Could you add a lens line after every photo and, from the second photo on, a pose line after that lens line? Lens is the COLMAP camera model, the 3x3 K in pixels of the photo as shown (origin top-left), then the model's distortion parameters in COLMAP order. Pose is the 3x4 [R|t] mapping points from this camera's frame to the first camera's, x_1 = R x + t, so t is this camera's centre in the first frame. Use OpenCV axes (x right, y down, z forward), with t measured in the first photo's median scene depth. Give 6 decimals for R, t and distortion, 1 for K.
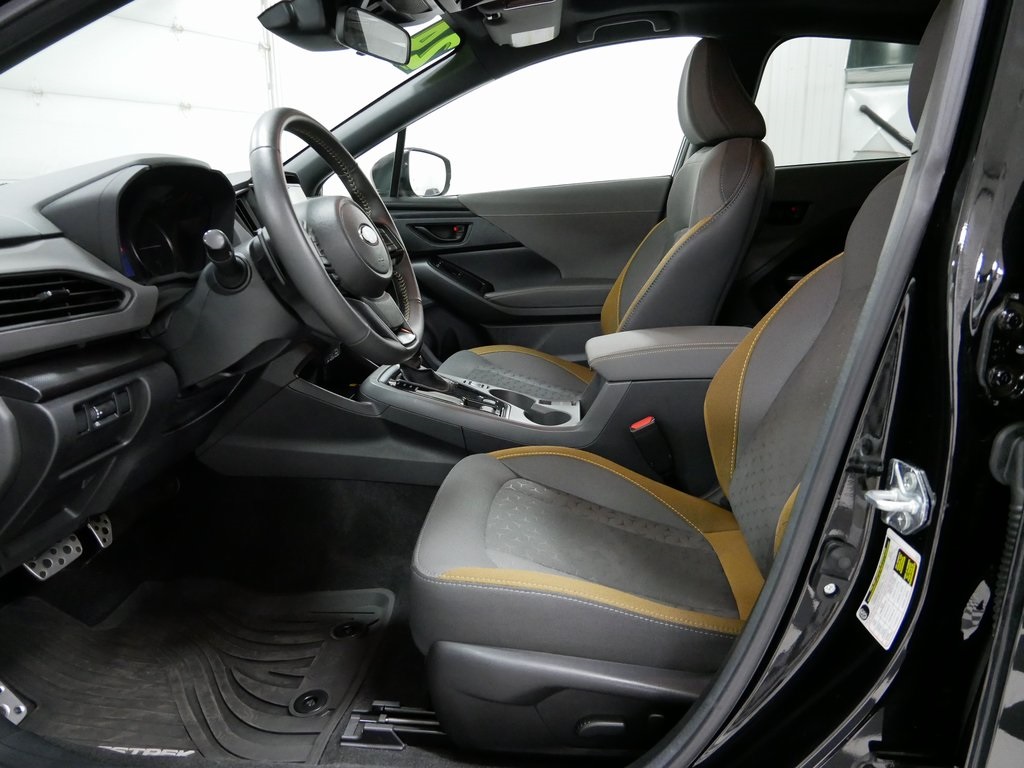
lens RADIAL K [[732.4, 0, 511.4], [0, 732.4, 384.9], [0, 0, 1]] dist [-0.056773, 0.025263]
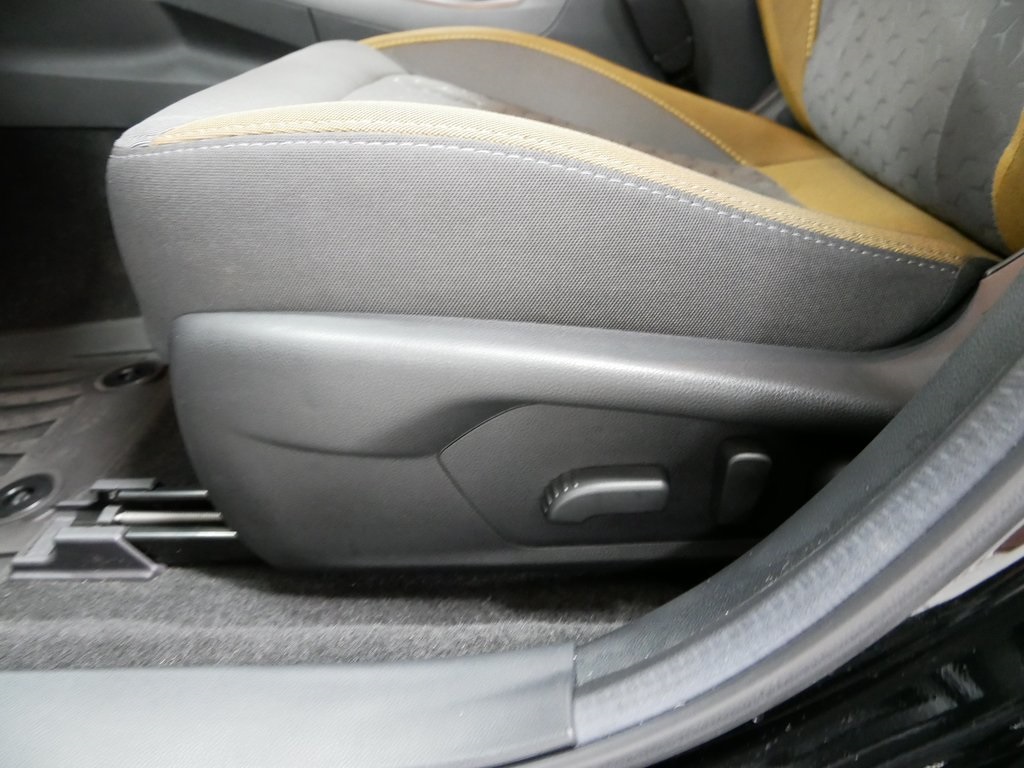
lens RADIAL K [[732.4, 0, 514.0], [0, 732.4, 387.9], [0, 0, 1]] dist [-0.056773, 0.025263]
pose [[0.996060, -0.061443, 0.063944, 0.047831], [0.042523, 0.963690, 0.263614, 0.286263], [-0.077820, -0.259857, 0.962506, 0.587822]]
